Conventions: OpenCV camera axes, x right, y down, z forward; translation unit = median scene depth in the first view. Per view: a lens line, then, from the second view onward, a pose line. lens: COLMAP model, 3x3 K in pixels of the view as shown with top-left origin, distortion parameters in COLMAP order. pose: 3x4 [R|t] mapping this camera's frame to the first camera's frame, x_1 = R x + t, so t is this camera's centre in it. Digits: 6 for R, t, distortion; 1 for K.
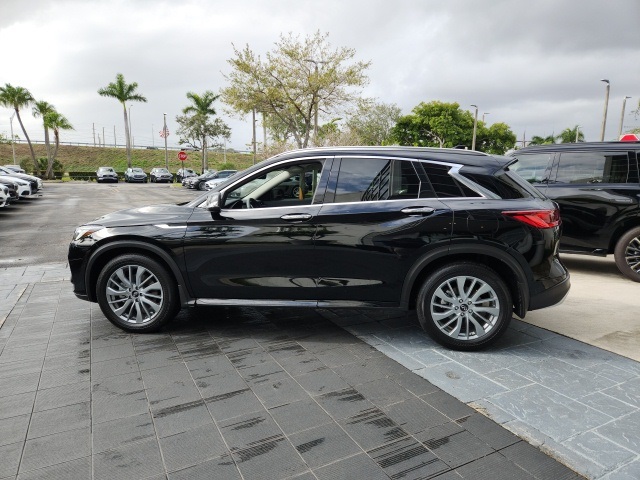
lens RADIAL K [[429.0, 0, 329.3], [0, 429.0, 243.5], [0, 0, 1]] dist [0.060356, -0.047534]
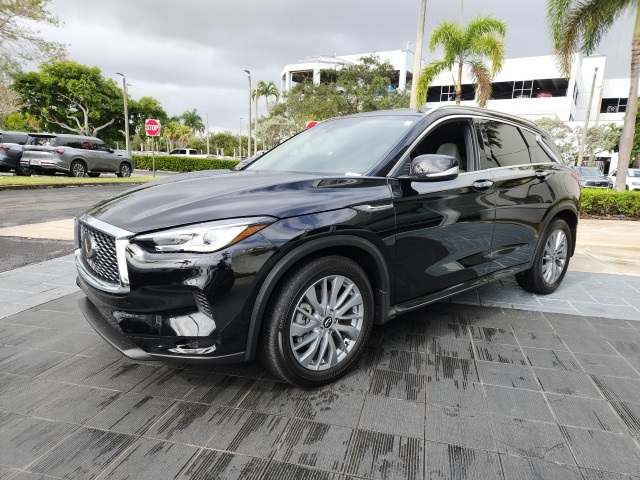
lens RADIAL K [[429.0, 0, 325.6], [0, 429.0, 246.9], [0, 0, 1]] dist [0.060356, -0.047534]
pose [[0.672036, -0.135122, 0.728086, -0.104670], [0.094848, 0.990820, 0.096335, -0.005526], [-0.734419, 0.004317, 0.678682, 0.070722]]
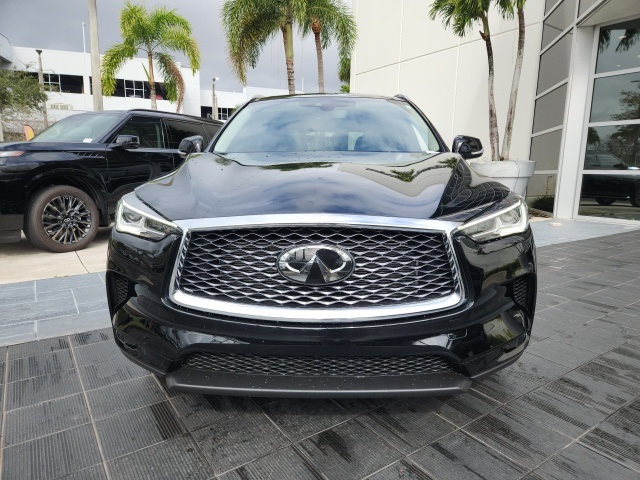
lens RADIAL K [[429.0, 0, 328.8], [0, 429.0, 242.9], [0, 0, 1]] dist [0.060356, -0.047534]
pose [[-0.118302, -0.176600, 0.977147, -0.120957], [0.143939, 0.970614, 0.192846, -0.012710], [-0.982490, 0.163464, -0.089406, 0.151570]]
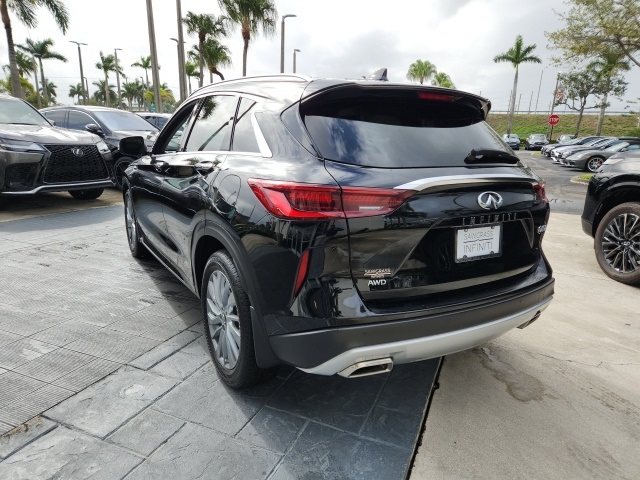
lens RADIAL K [[429.0, 0, 329.0], [0, 429.0, 250.2], [0, 0, 1]] dist [0.060356, -0.047534]
pose [[0.642880, 0.209278, -0.736823, 0.095791], [-0.145556, 0.977801, 0.150725, -0.008486], [0.752010, 0.010351, 0.659070, 0.073865]]
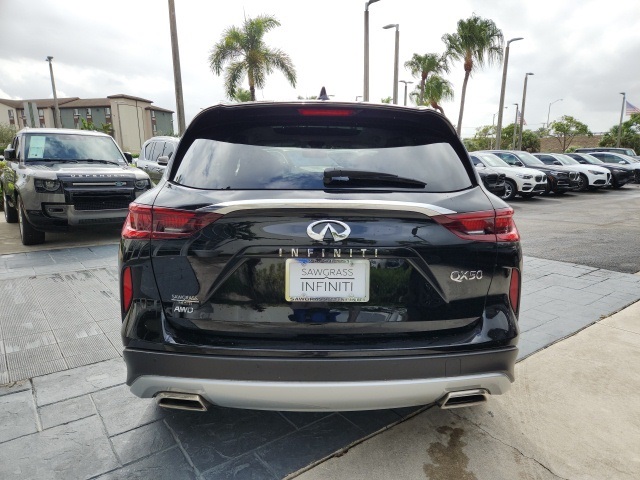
lens RADIAL K [[429.0, 0, 326.2], [0, 429.0, 249.6], [0, 0, 1]] dist [0.060356, -0.047534]
pose [[0.167891, 0.184881, -0.968314, 0.111983], [-0.152989, 0.975242, 0.159678, -0.014992], [0.973862, 0.121333, 0.192019, 0.120087]]
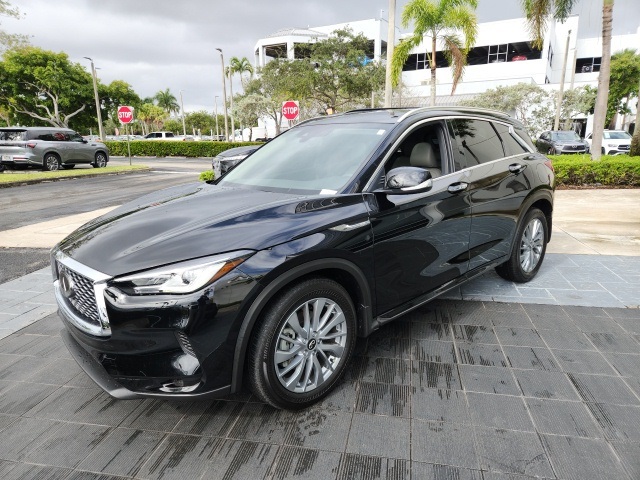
lens RADIAL K [[429.0, 0, 321.7], [0, 429.0, 236.8], [0, 0, 1]] dist [0.060356, -0.047534]
pose [[0.643225, -0.201222, 0.738763, -0.103016], [0.148609, 0.979311, 0.137350, -0.013767], [-0.751117, 0.021440, 0.659821, 0.069401]]
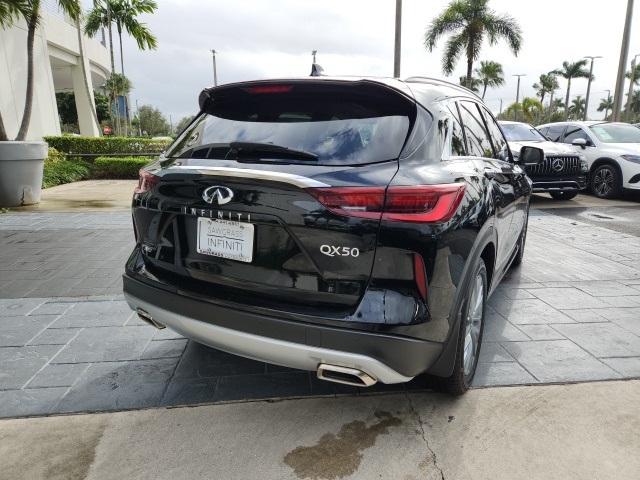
lens RADIAL K [[429.0, 0, 327.6], [0, 429.0, 243.7], [0, 0, 1]] dist [0.060356, -0.047534]
pose [[-0.366924, 0.206880, -0.906955, 0.111579], [-0.146299, 0.949992, 0.275884, -0.020890], [0.918675, 0.233916, -0.318309, 0.161612]]
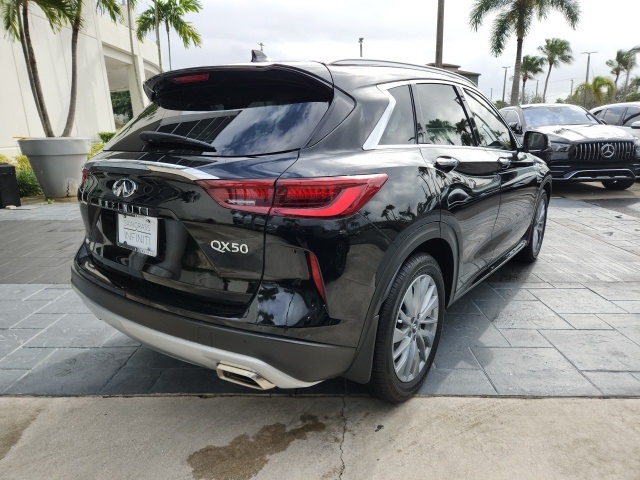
lens RADIAL K [[429.0, 0, 316.8], [0, 429.0, 244.0], [0, 0, 1]] dist [0.060356, -0.047534]
pose [[-0.498749, 0.220151, -0.838321, 0.100685], [-0.115310, 0.941754, 0.315915, -0.022987], [0.859042, 0.254230, -0.444314, 0.176756]]
